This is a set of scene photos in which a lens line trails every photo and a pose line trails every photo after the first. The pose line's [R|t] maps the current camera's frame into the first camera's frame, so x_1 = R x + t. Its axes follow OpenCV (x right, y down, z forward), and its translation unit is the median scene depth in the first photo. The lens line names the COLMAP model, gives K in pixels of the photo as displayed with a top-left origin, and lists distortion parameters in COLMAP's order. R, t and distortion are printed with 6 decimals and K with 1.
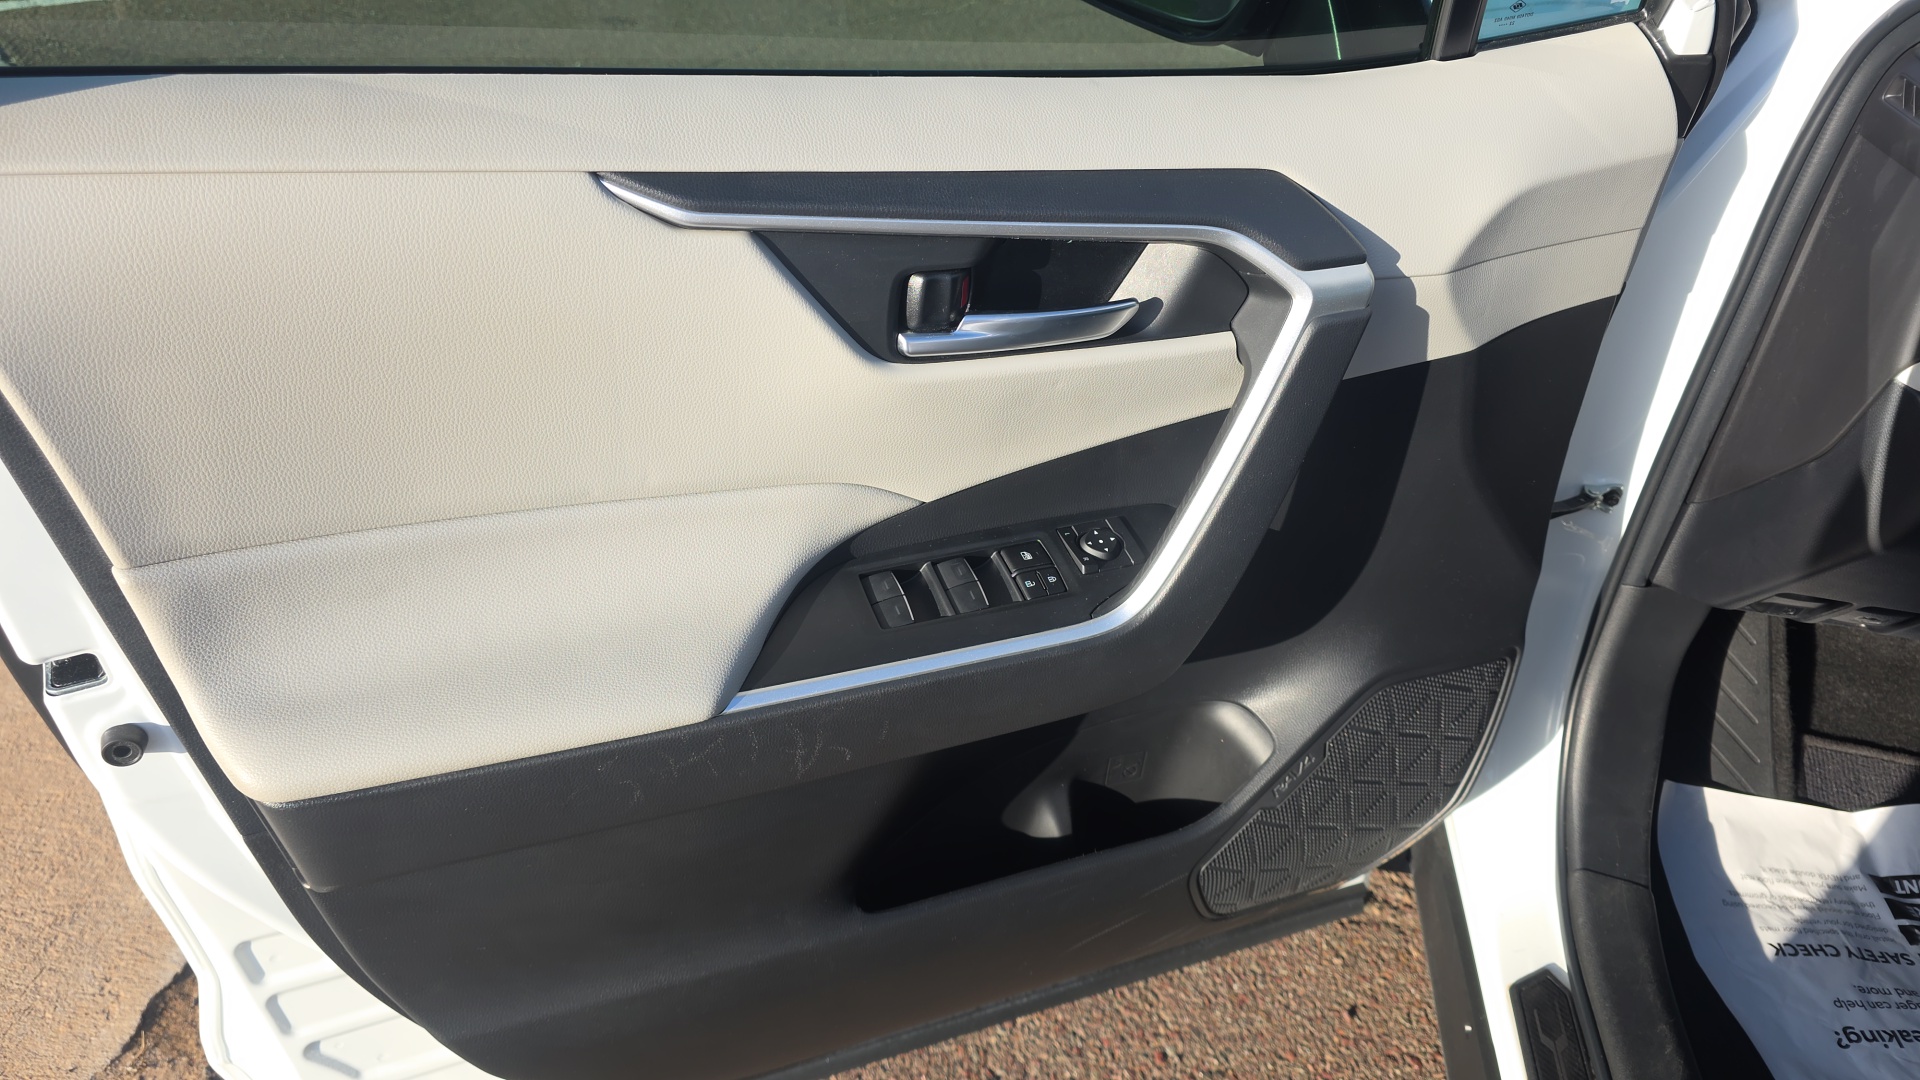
lens RADIAL K [[1281.5, 0, 977.7], [0, 1281.5, 526.0], [0, 0, 1]] dist [0.065202, -0.065501]
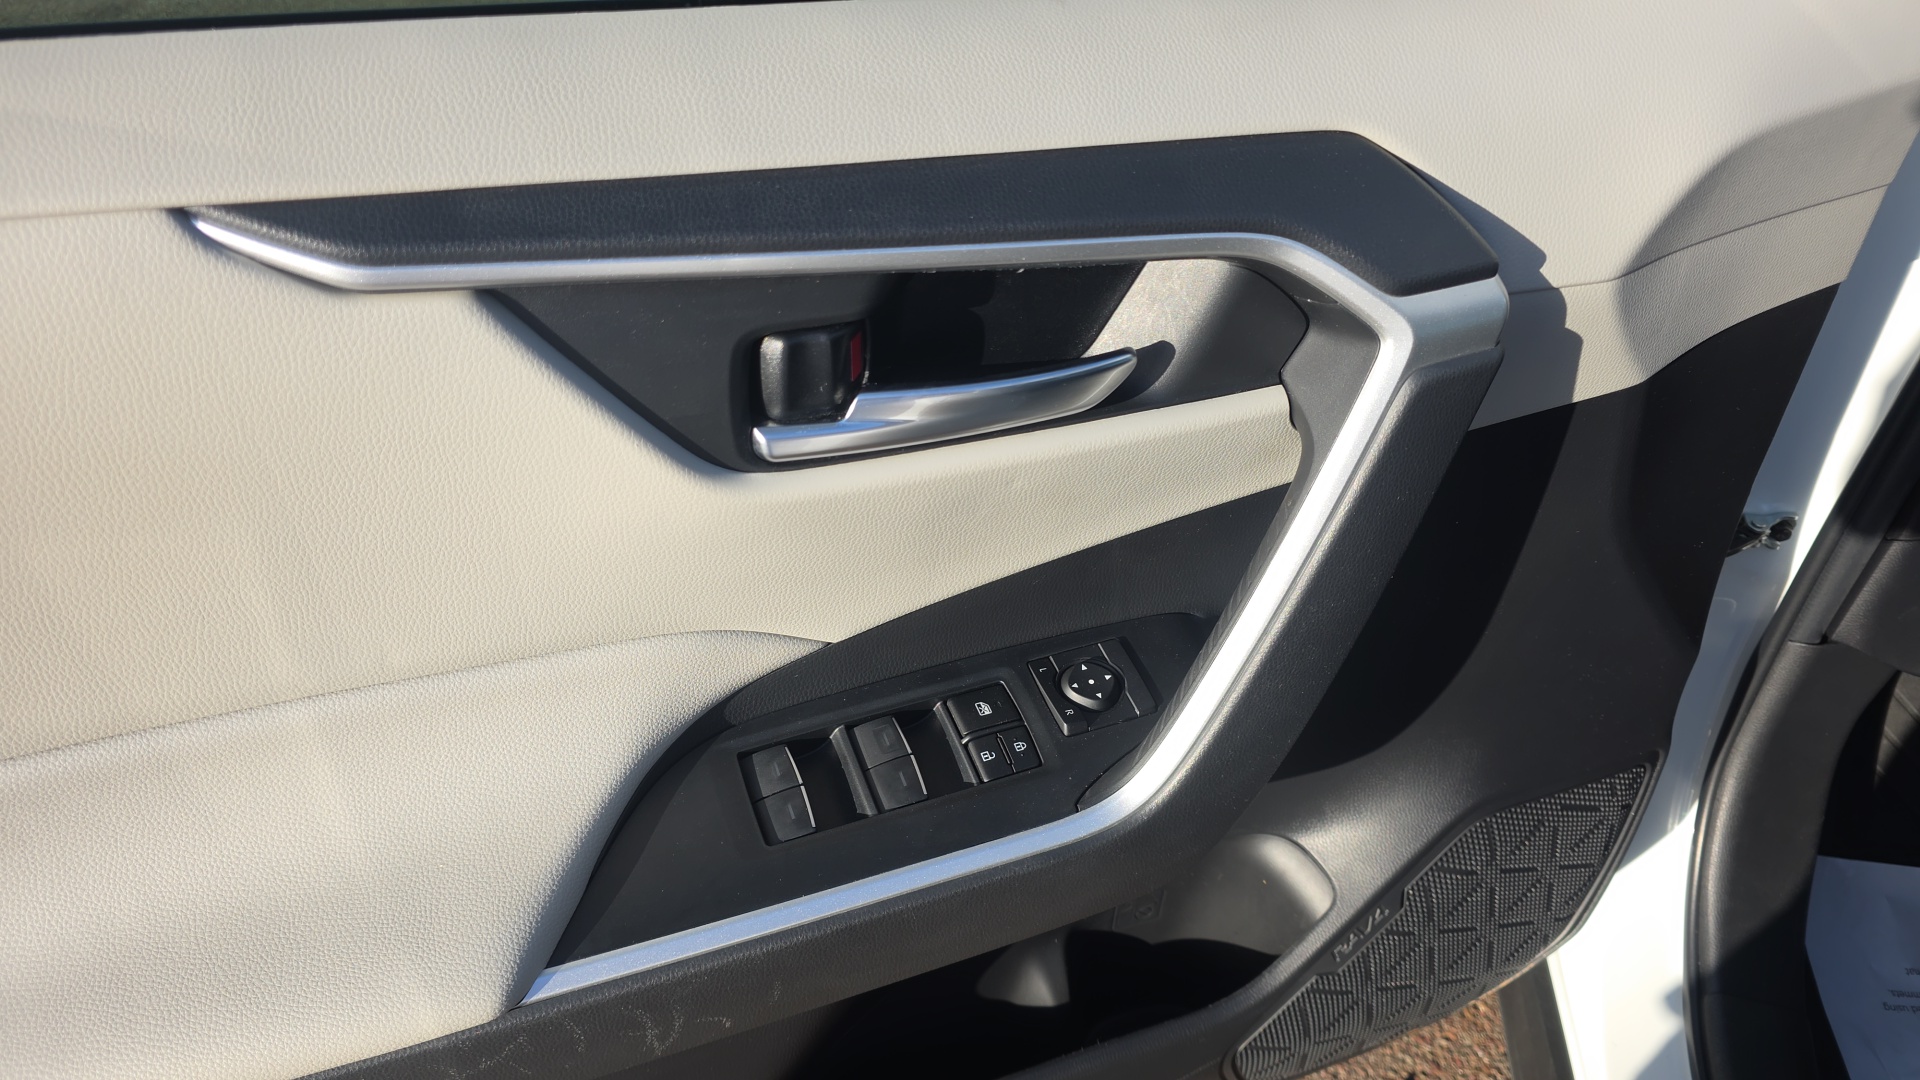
lens RADIAL K [[1278.4, 0, 955.9], [0, 1278.4, 581.9], [0, 0, 1]] dist [0.031418, -0.028868]
pose [[0.998835, -0.026636, -0.040250, 0.053898], [0.030898, 0.993533, 0.109255, -0.123264], [0.037080, -0.110372, 0.993198, 0.325859]]
